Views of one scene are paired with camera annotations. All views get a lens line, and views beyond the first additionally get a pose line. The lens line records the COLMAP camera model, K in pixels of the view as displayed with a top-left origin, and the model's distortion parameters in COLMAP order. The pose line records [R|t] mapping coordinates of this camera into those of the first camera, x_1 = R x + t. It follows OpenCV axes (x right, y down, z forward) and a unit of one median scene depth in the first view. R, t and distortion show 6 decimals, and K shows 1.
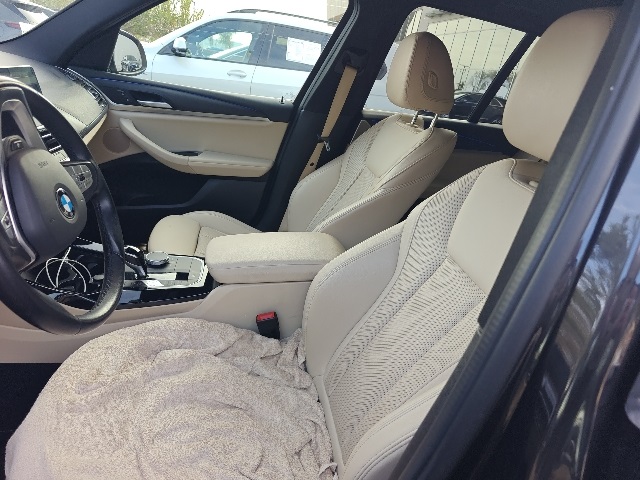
lens RADIAL K [[438.4, 0, 324.5], [0, 438.4, 239.9], [0, 0, 1]] dist [0.048578, -0.064459]
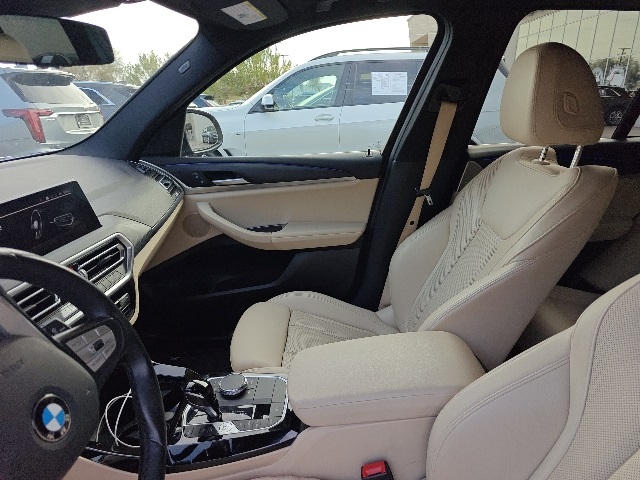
lens RADIAL K [[438.4, 0, 324.5], [0, 438.4, 239.9], [0, 0, 1]] dist [0.048578, -0.064459]
pose [[0.966877, -0.111157, -0.229767, -0.002031], [0.096540, 0.992579, -0.073945, -0.097592], [0.236282, 0.049314, 0.970432, 0.164268]]
